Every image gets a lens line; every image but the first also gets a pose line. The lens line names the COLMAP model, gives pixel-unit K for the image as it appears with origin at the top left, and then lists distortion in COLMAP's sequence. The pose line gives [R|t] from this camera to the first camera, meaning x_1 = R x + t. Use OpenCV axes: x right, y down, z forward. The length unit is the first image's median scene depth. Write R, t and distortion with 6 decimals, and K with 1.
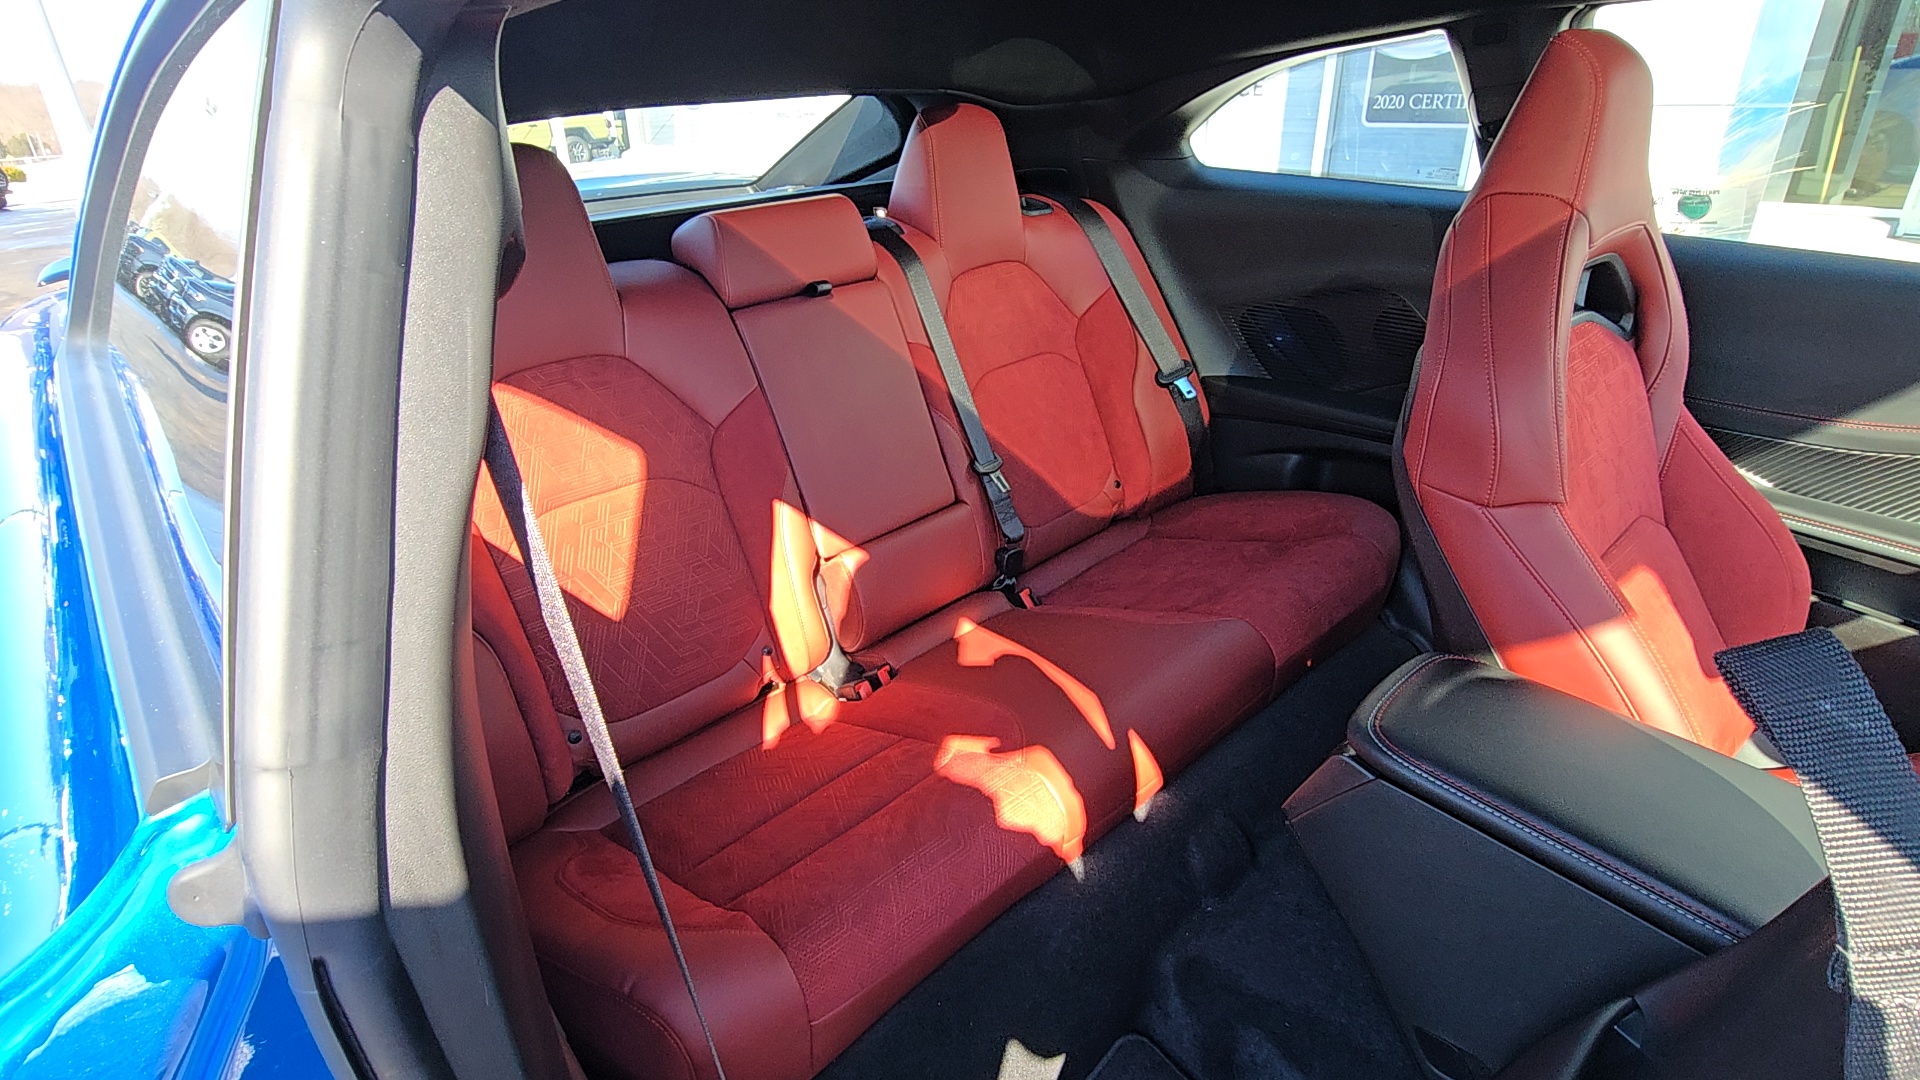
lens RADIAL K [[969.7, 0, 950.2], [0, 969.7, 545.3], [0, 0, 1]] dist [0.002310, -0.003183]
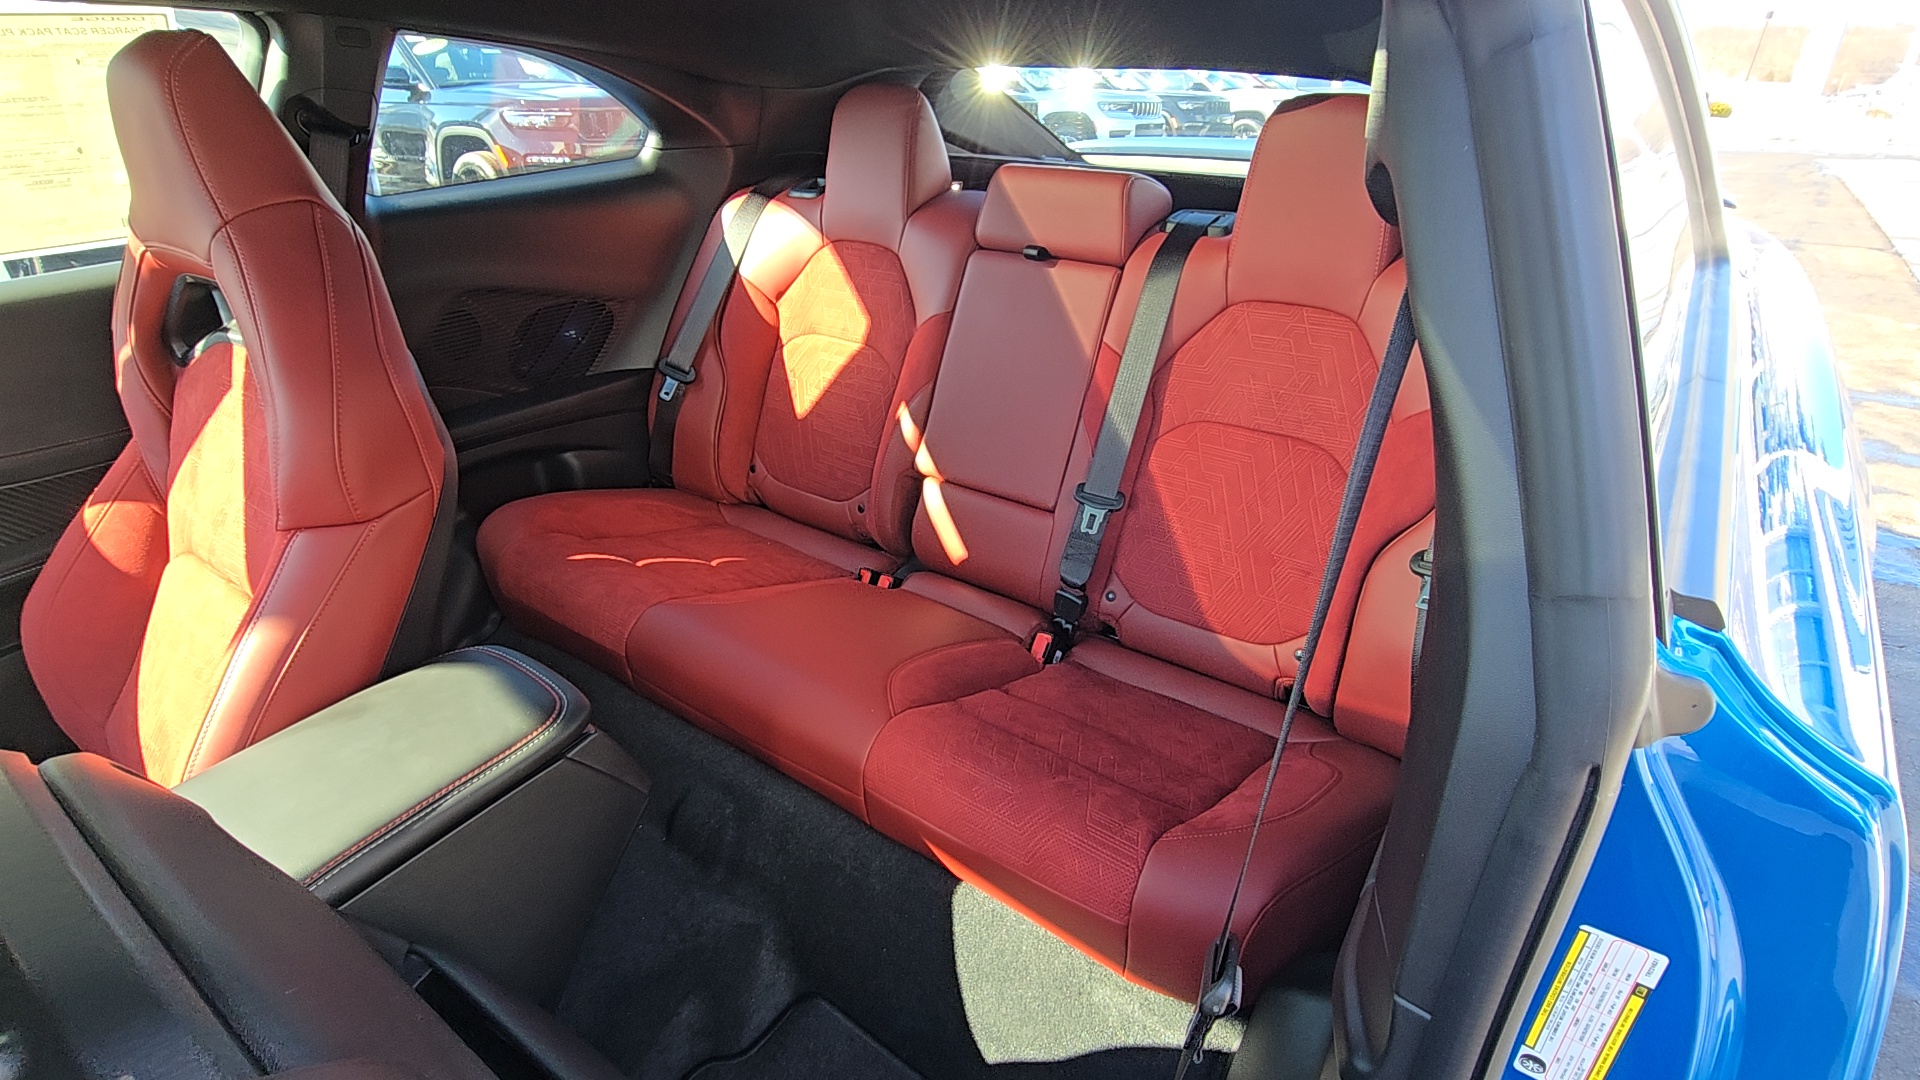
lens RADIAL K [[969.7, 0, 950.2], [0, 969.7, 545.3], [0, 0, 1]] dist [0.002310, -0.003183]
pose [[0.160946, 0.497761, -0.852250, 0.828184], [-0.433770, 0.811314, 0.391935, -0.351922], [0.886532, 0.306601, 0.346492, 0.610920]]
